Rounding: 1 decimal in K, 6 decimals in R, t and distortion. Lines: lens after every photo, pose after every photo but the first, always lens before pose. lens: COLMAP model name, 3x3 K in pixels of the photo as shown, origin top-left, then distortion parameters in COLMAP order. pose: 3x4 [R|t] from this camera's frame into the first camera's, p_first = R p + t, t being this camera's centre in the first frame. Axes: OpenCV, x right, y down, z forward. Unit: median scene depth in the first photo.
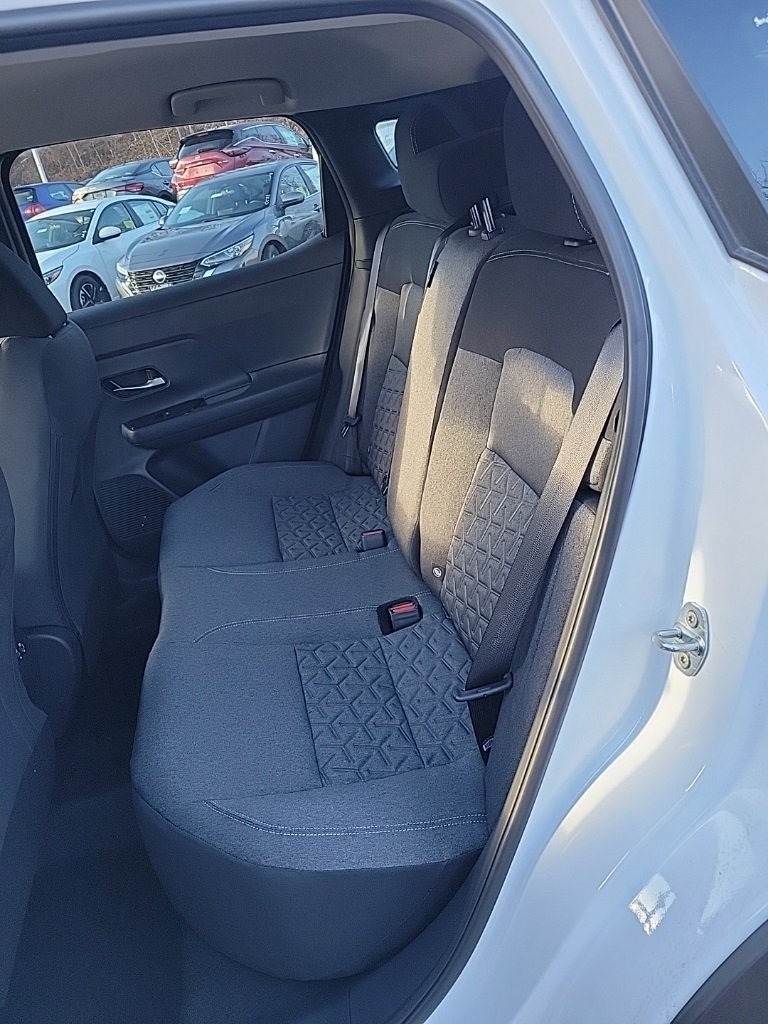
lens RADIAL K [[772.3, 0, 385.5], [0, 772.3, 509.3], [0, 0, 1]] dist [0.045348, -0.016713]
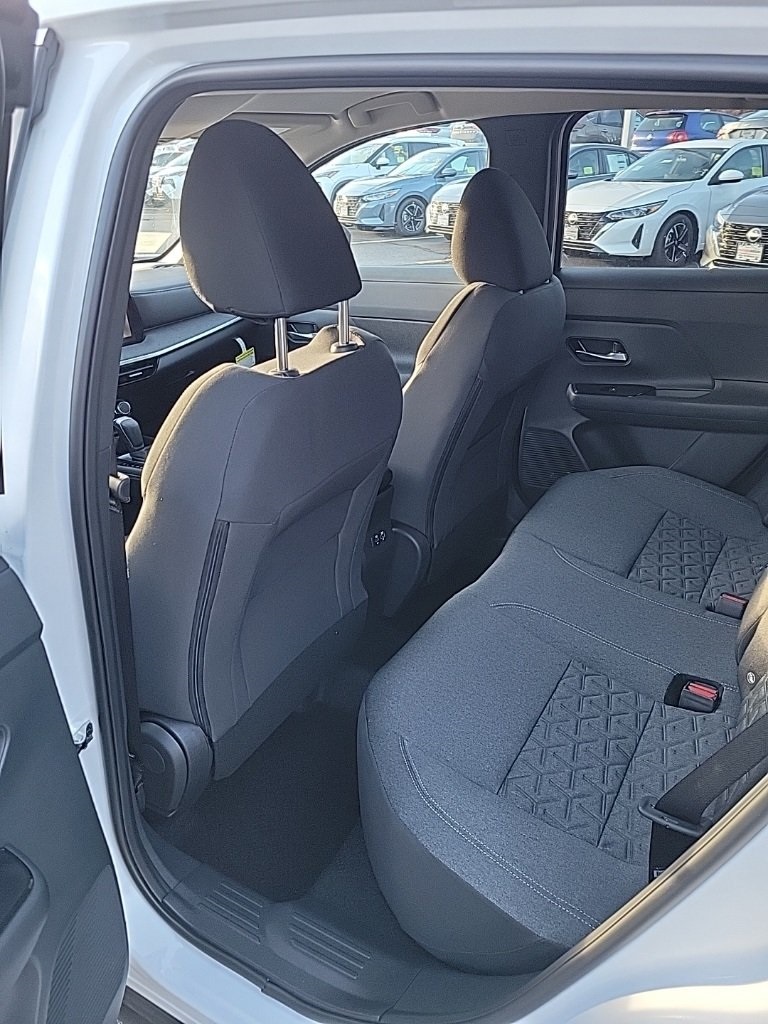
lens RADIAL K [[772.3, 0, 382.2], [0, 772.3, 505.9], [0, 0, 1]] dist [0.045348, -0.016713]
pose [[0.726192, 0.435952, -0.531592, 0.099429], [-0.395714, 0.897359, 0.195339, -0.066867], [0.562187, 0.068505, 0.824168, 0.018979]]
